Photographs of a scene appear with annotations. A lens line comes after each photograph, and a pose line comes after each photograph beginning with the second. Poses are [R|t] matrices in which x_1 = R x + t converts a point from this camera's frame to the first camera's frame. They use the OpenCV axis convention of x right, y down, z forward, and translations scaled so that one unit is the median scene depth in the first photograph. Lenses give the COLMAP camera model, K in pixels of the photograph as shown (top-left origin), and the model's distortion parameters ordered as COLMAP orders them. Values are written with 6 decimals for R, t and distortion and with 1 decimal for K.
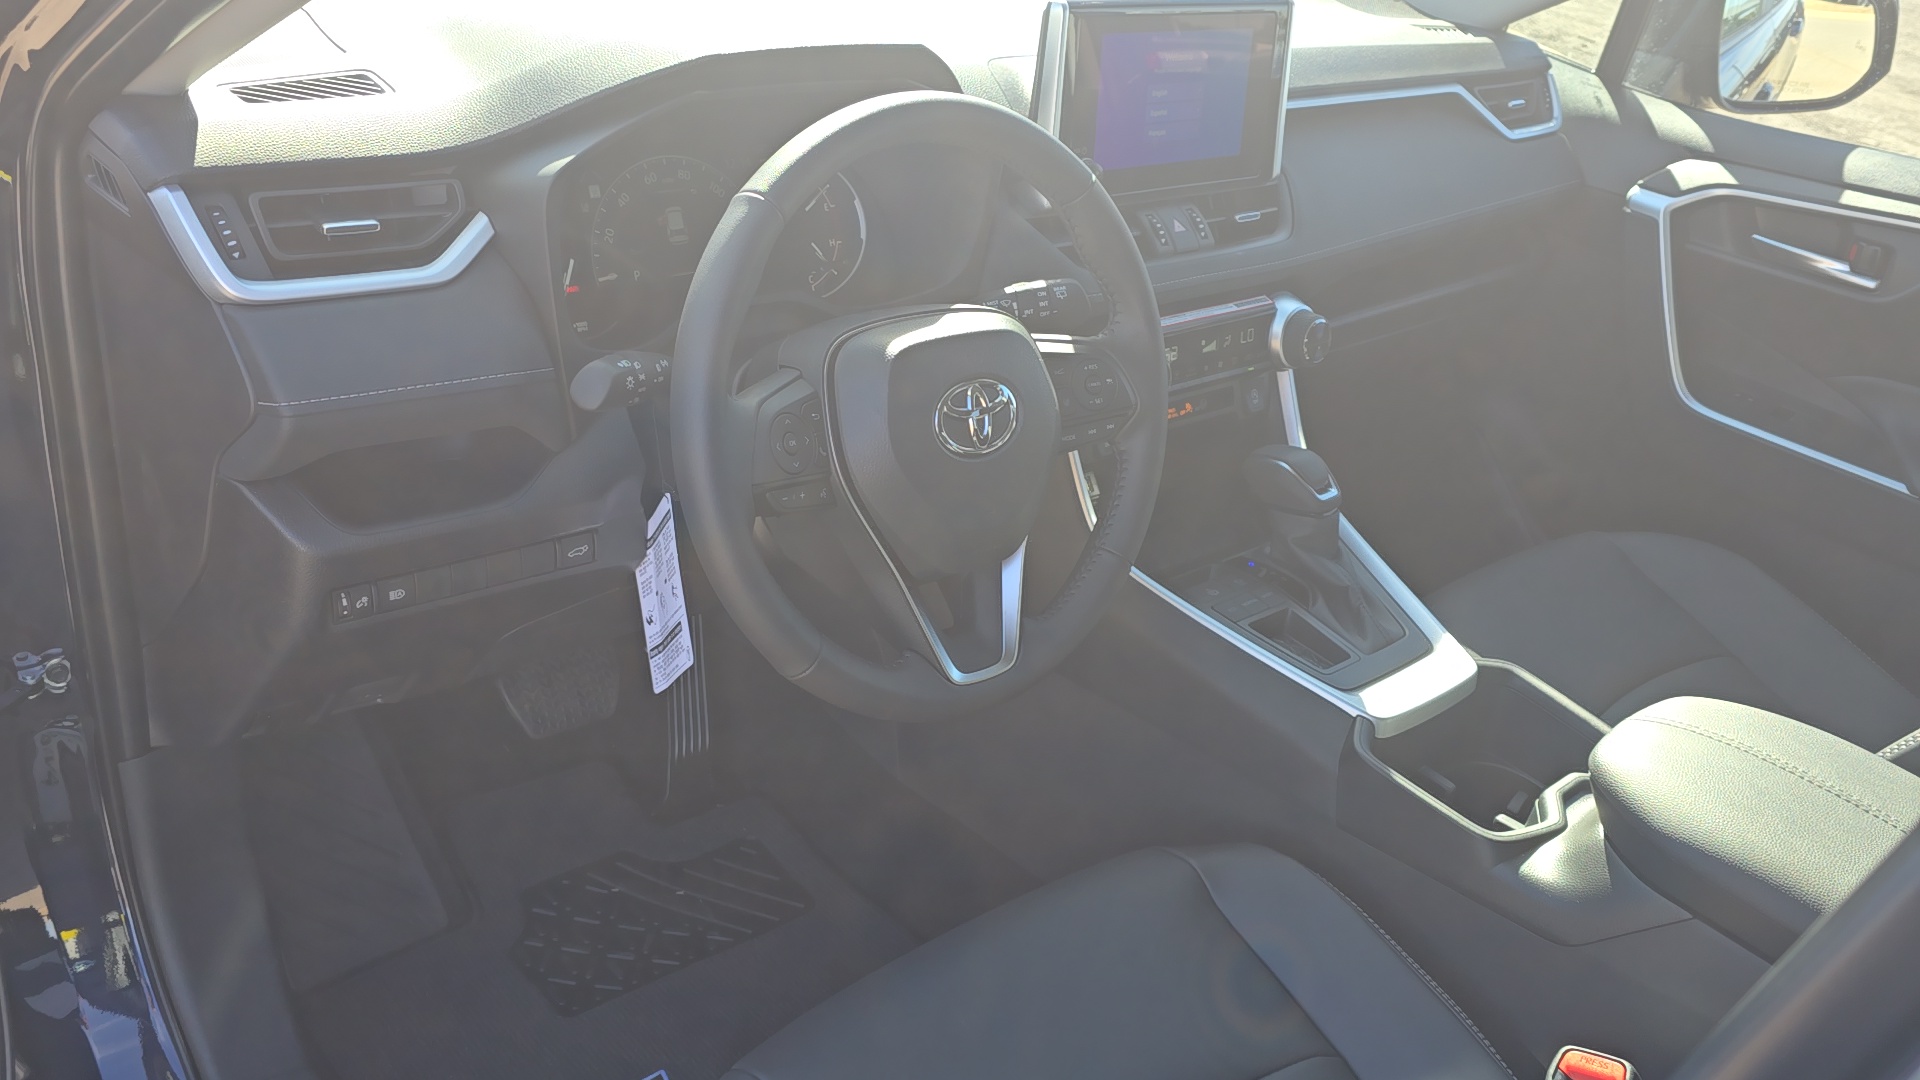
lens RADIAL K [[1603.6, 0, 997.0], [0, 1603.6, 503.5], [0, 0, 1]] dist [0.004406, -0.029006]
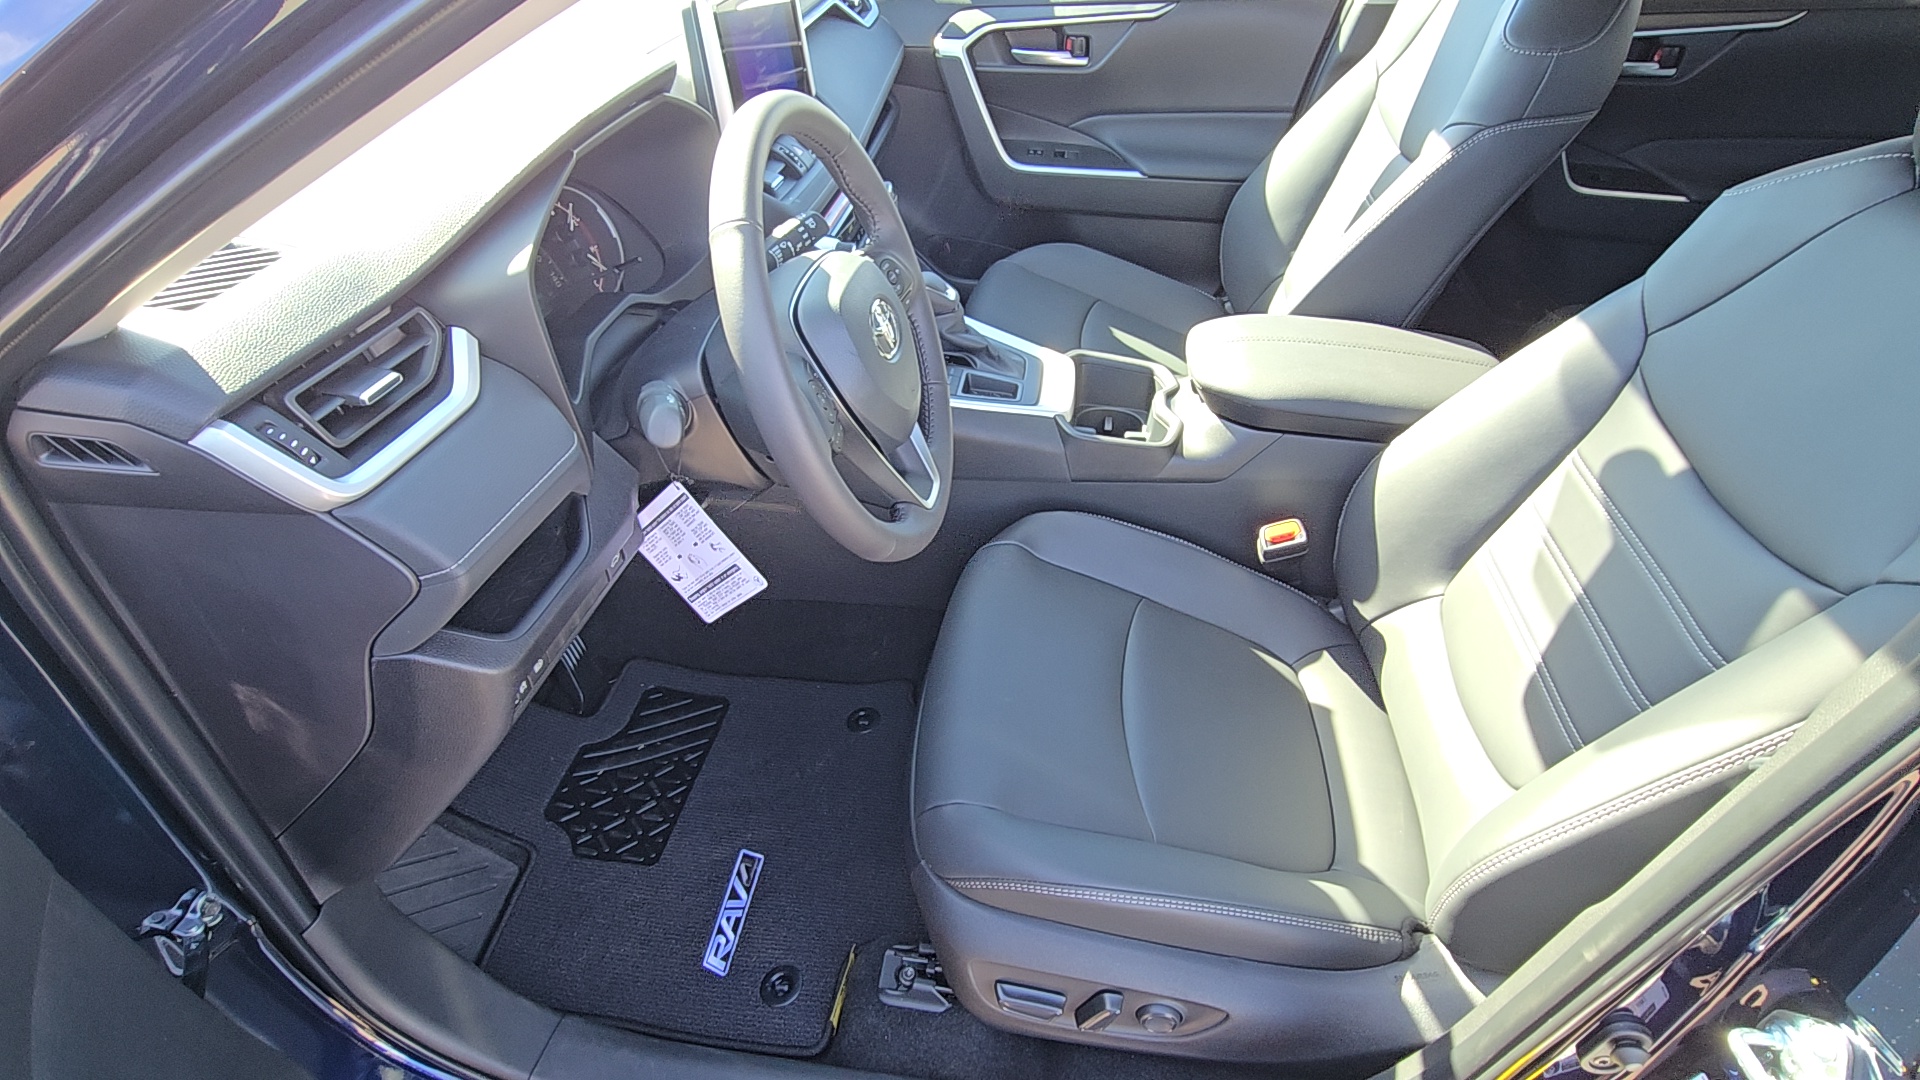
lens RADIAL K [[970.1, 0, 992.6], [0, 970.1, 541.5], [0, 0, 1]] dist [-0.000819, 0.002576]
pose [[0.749733, -0.488191, 0.446732, -0.335967], [0.353665, 0.866191, 0.353036, -0.129523], [-0.559304, -0.106689, 0.822068, 0.201382]]
